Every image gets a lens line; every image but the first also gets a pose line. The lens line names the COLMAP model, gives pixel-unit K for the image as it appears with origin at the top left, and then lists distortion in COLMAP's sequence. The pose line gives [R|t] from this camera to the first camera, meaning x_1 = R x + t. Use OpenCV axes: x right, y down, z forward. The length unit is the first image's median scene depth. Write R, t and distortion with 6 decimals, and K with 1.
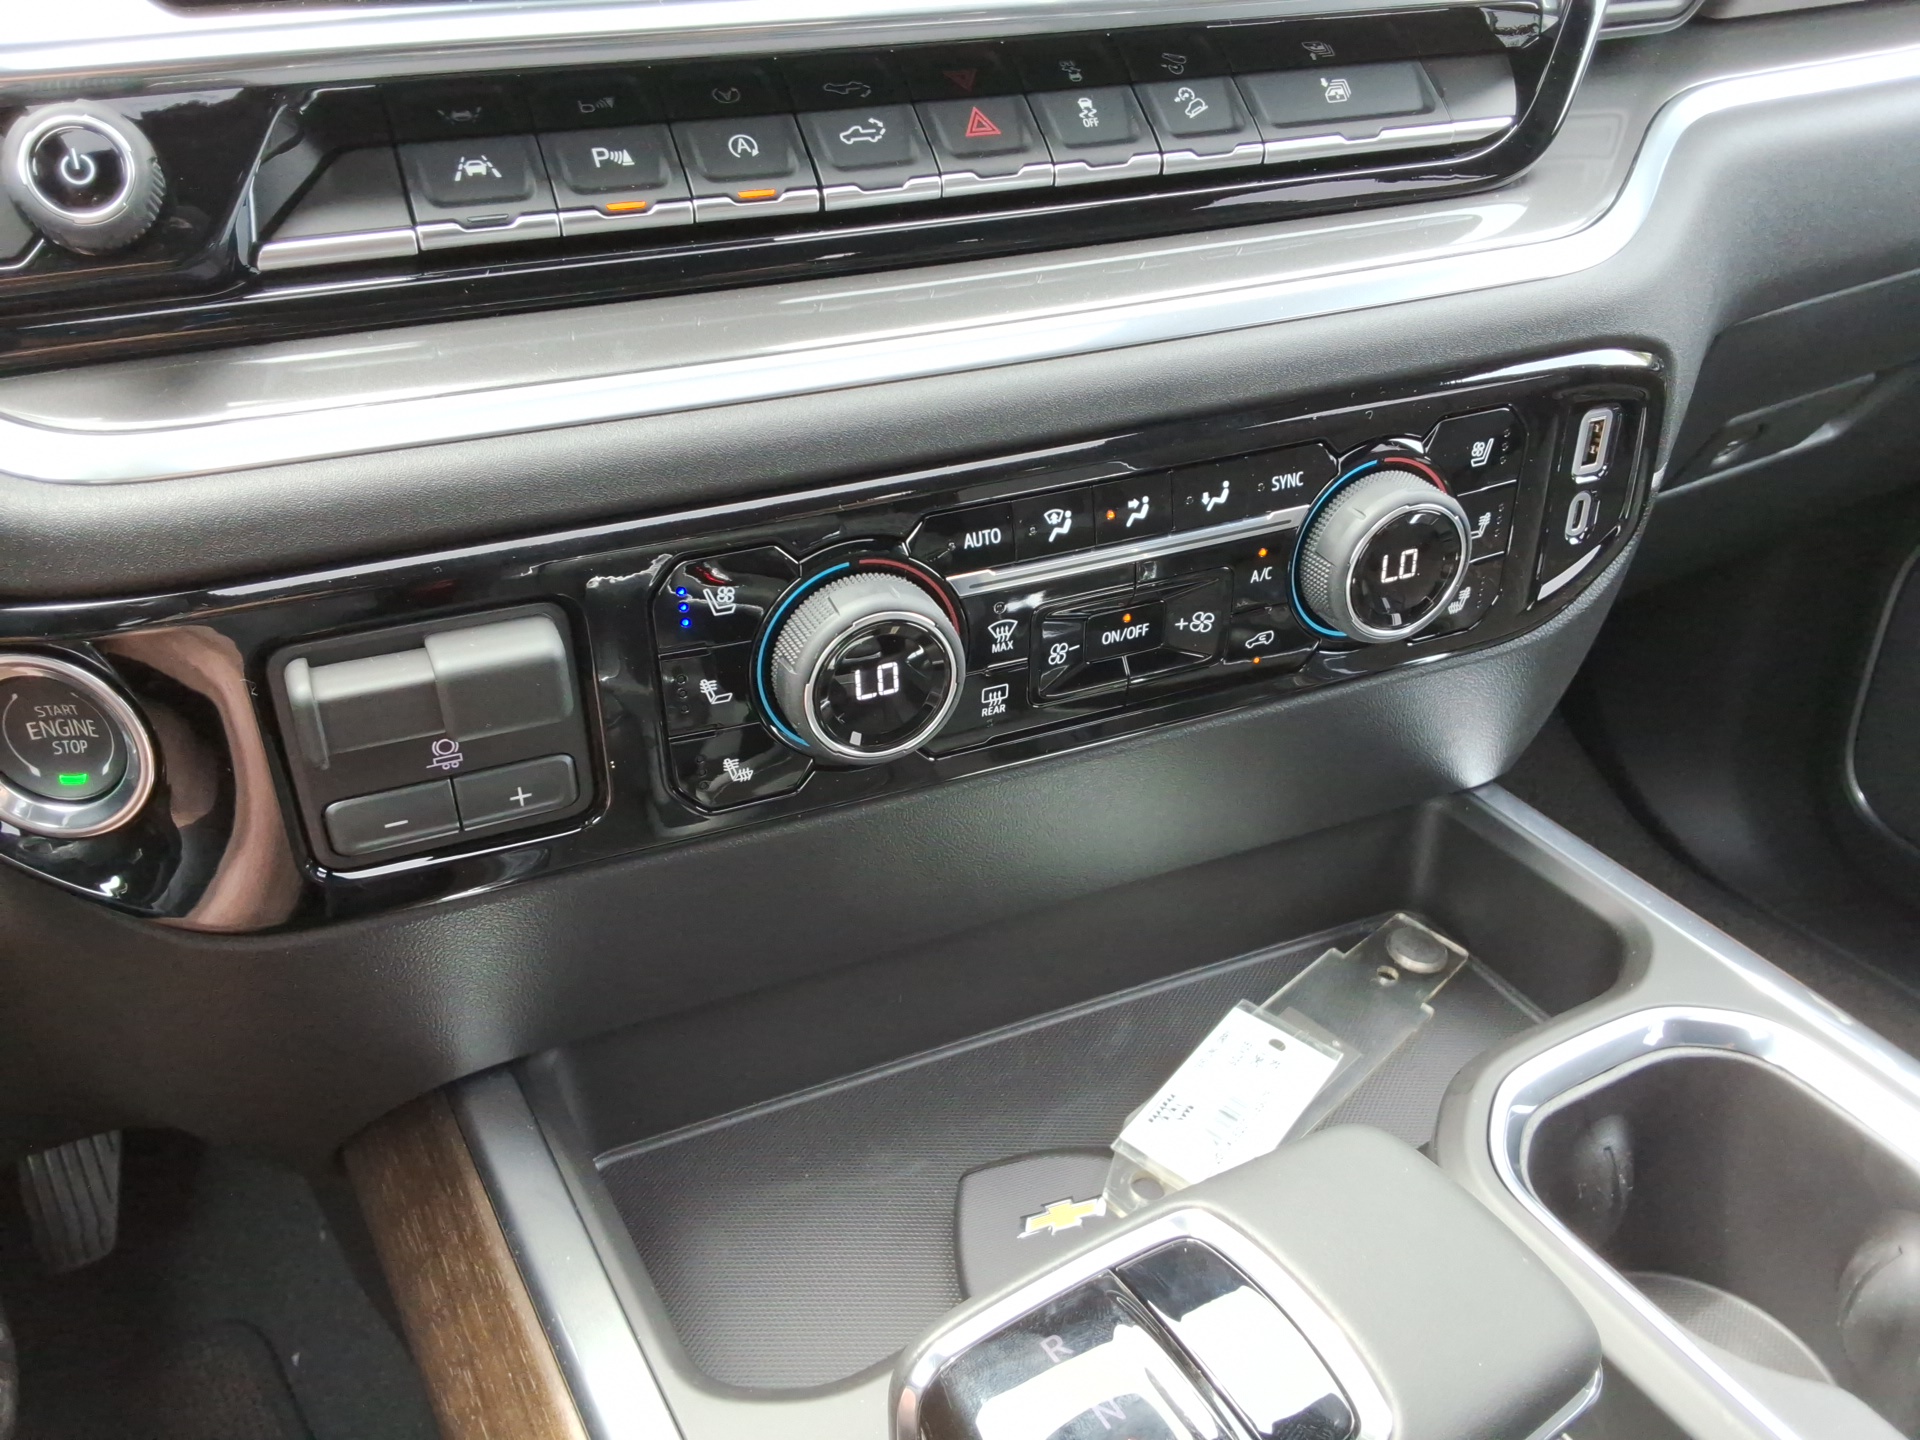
lens RADIAL K [[1544.4, 0, 976.9], [0, 1544.4, 701.8], [0, 0, 1]] dist [0.127225, -0.214100]
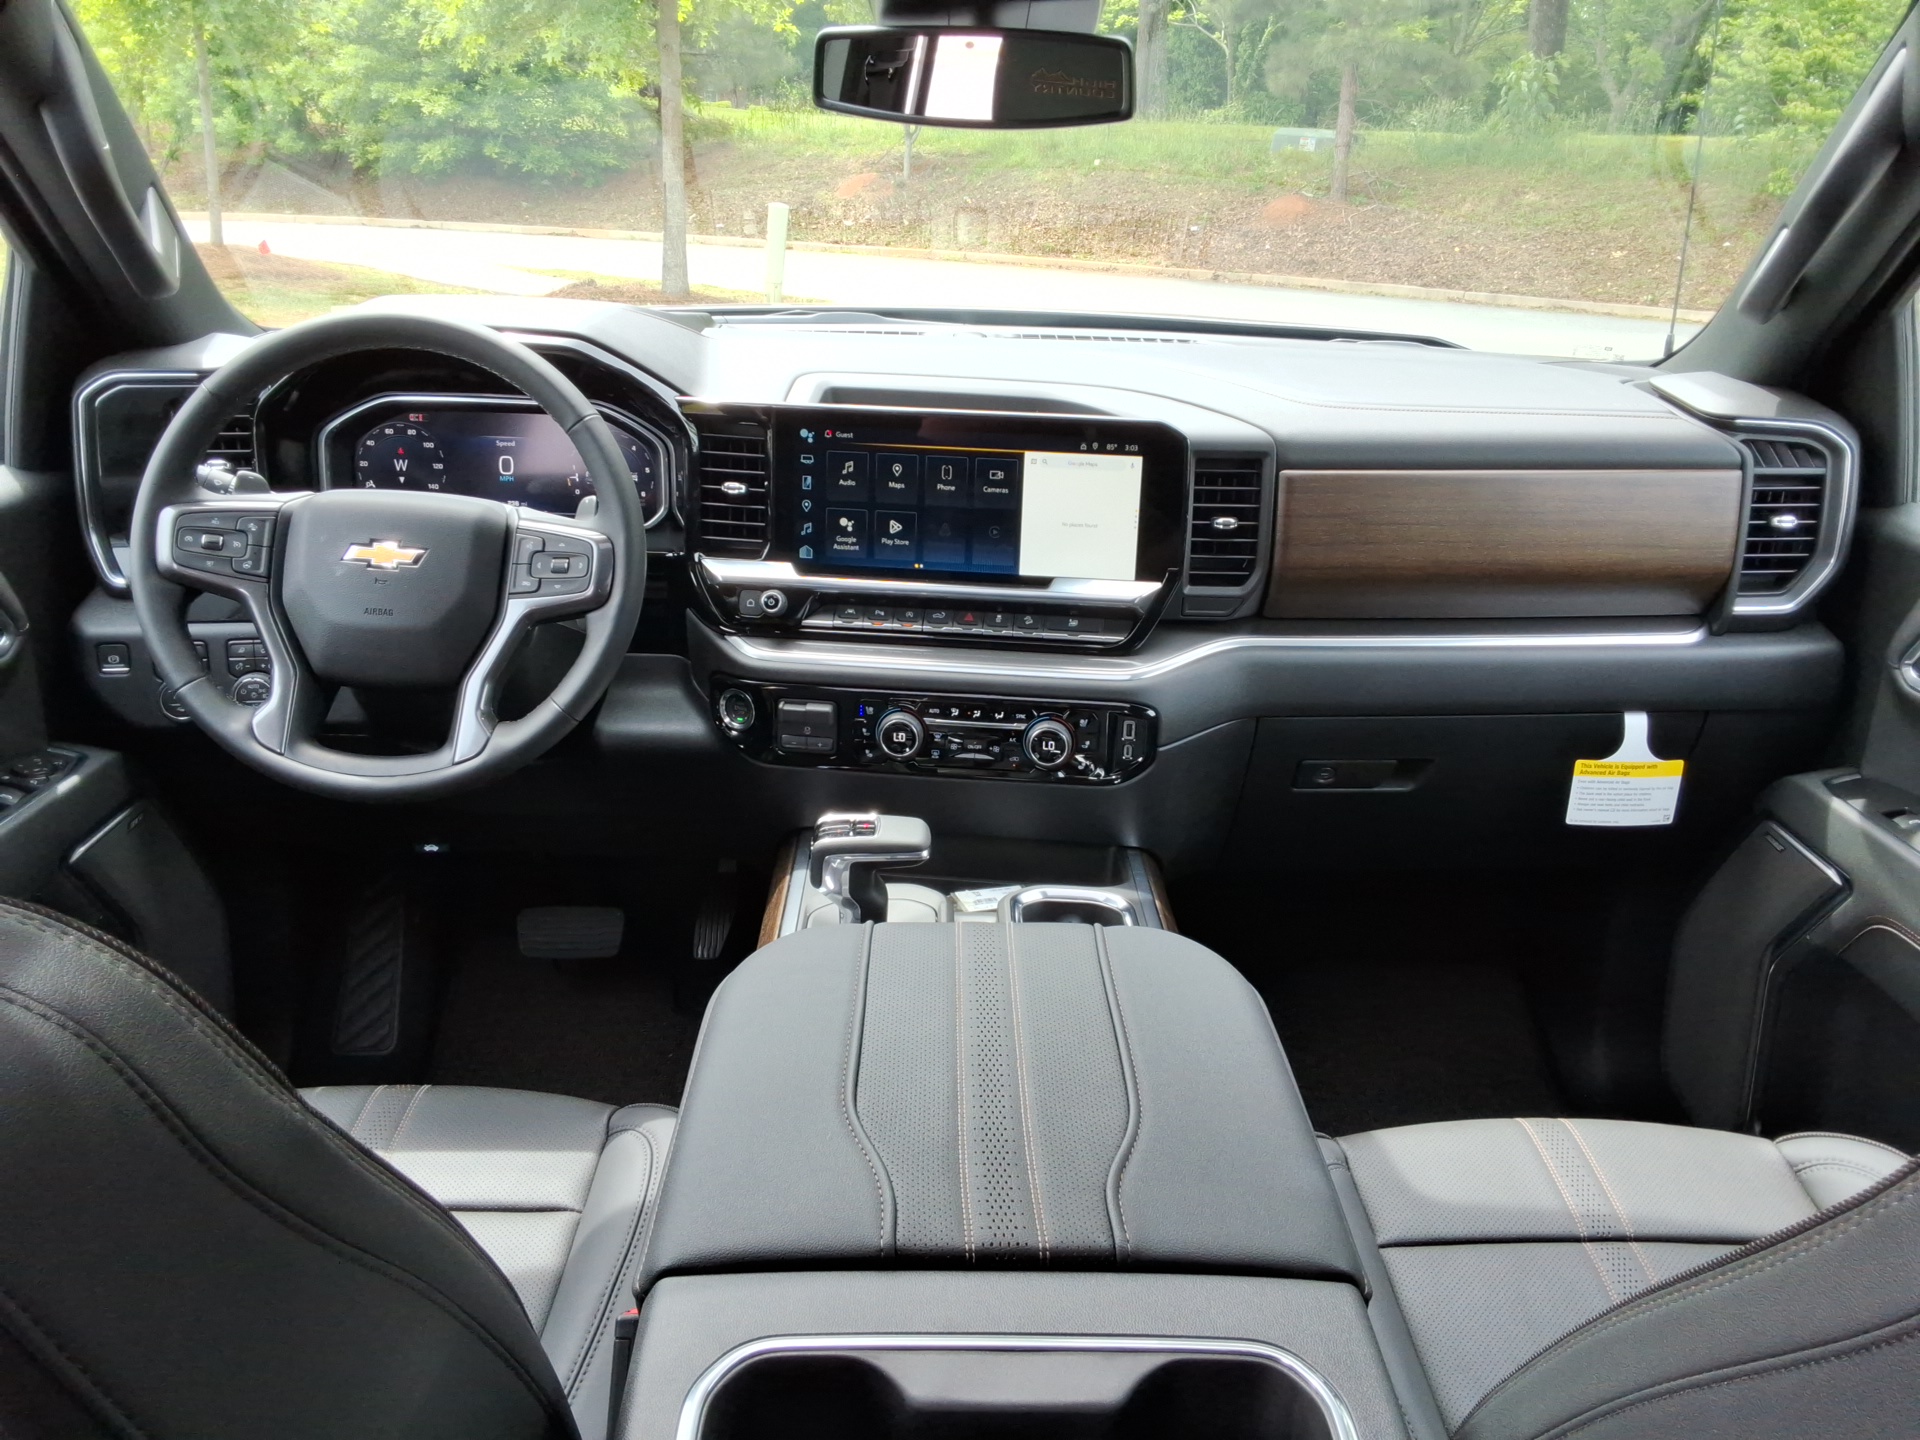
lens RADIAL K [[1544.4, 0, 976.9], [0, 1544.4, 701.8], [0, 0, 1]] dist [0.127225, -0.214100]
pose [[0.871586, 0.179261, -0.456294, 1.937829], [-0.278502, 0.947027, -0.159927, 0.487868], [0.403454, 0.266469, 0.875340, -2.511240]]
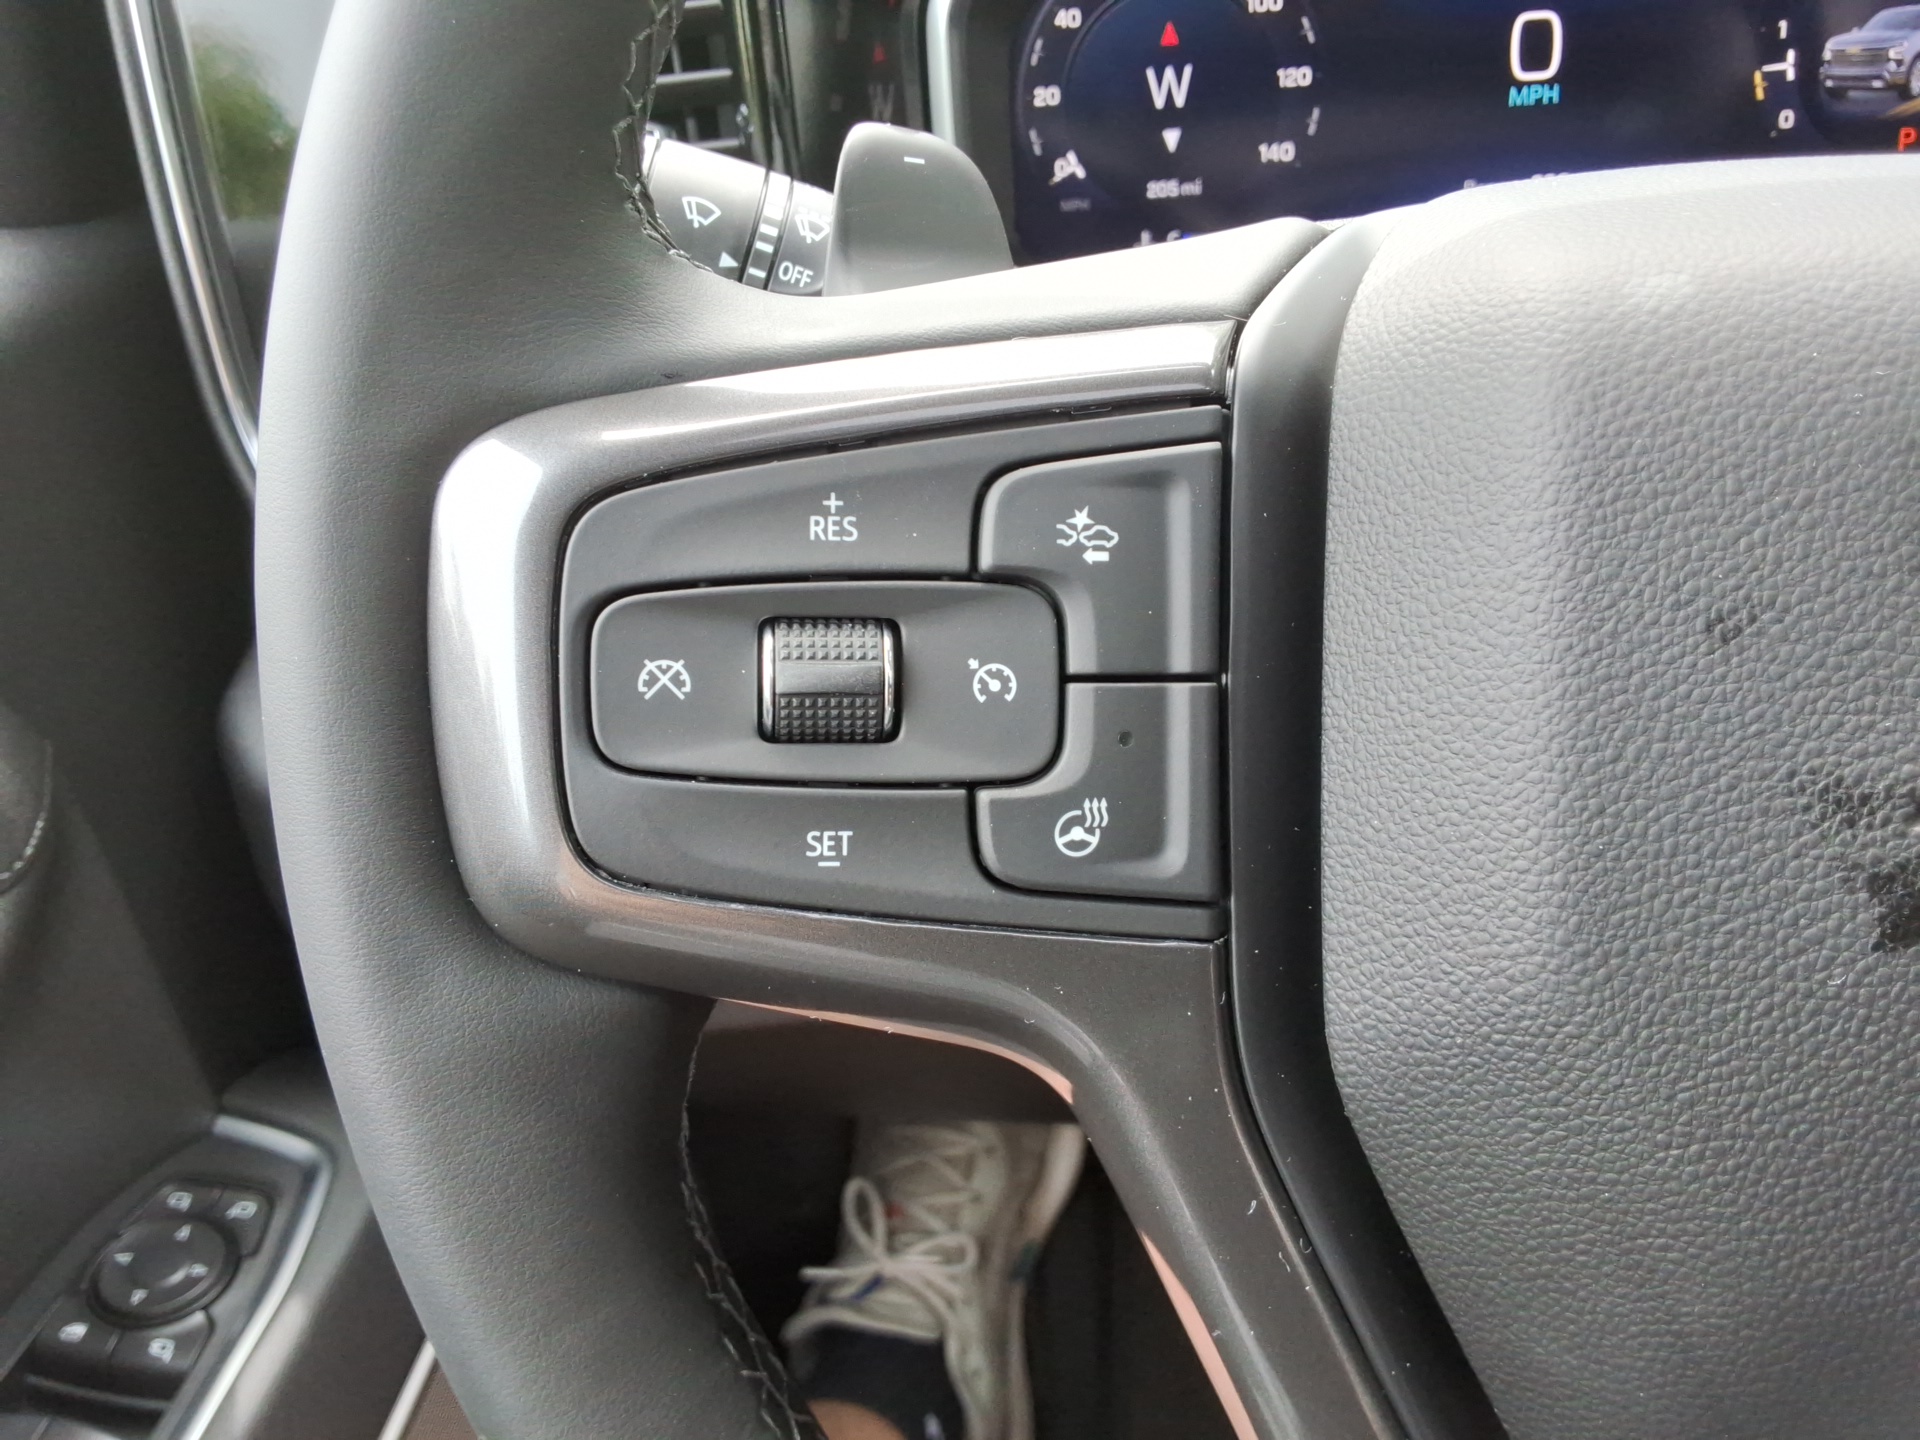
lens RADIAL K [[1544.4, 0, 976.9], [0, 1544.4, 701.8], [0, 0, 1]] dist [0.127225, -0.214100]
pose [[0.790515, 0.239654, -0.563607, -0.855491], [-0.235162, 0.968493, 0.081978, 0.030236], [0.565495, 0.067734, 0.821966, -0.620015]]
